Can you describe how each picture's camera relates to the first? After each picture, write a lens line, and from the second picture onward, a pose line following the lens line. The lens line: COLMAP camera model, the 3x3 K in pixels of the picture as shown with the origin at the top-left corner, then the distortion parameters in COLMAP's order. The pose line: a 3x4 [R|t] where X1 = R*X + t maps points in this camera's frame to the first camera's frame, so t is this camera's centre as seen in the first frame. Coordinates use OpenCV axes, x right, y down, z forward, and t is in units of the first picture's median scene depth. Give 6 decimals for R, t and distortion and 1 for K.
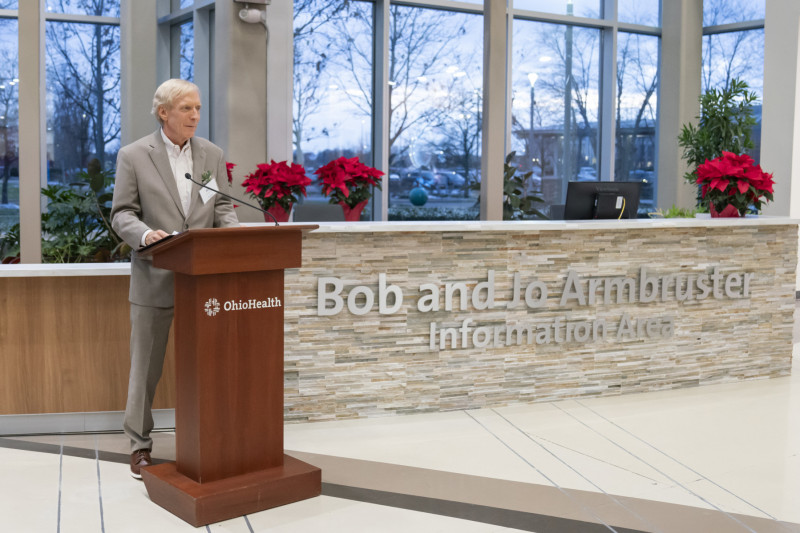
lens RADIAL K [[904.9, 0, 365.5], [0, 904.9, 249.7], [0, 0, 1]] dist [-0.115351, 0.000000]
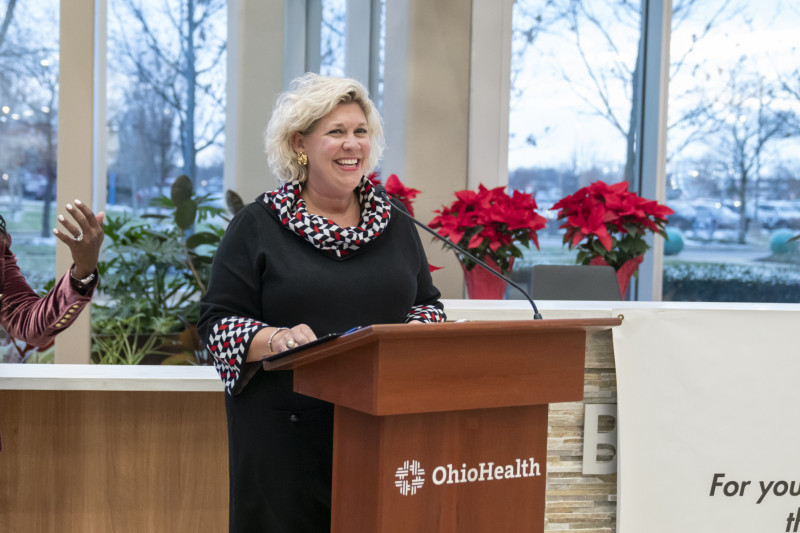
lens RADIAL K [[1357.4, 0, 418.5], [0, 1357.4, 270.1], [0, 0, 1]] dist [0.022734, 0.000000]
pose [[0.992750, 0.022721, -0.118032, -0.049522], [-0.026767, 0.999103, -0.032804, -0.017383], [0.117181, 0.035725, 0.992468, 0.153610]]
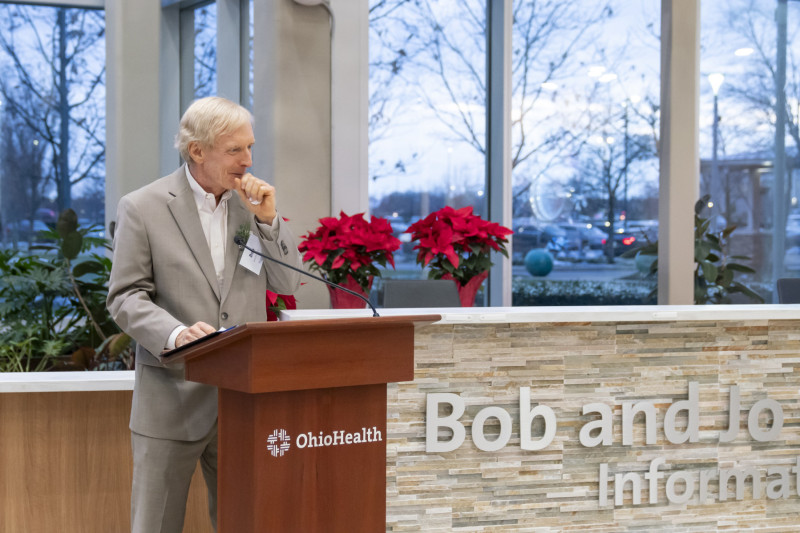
lens RADIAL K [[1357.4, 0, 370.7], [0, 1357.4, 255.8], [0, 0, 1]] dist [0.022734, 0.000000]
pose [[0.998068, -0.004488, -0.061966, -0.027294], [0.000549, 0.997986, -0.063439, -0.005267], [0.062126, 0.063282, 0.996060, 0.015906]]
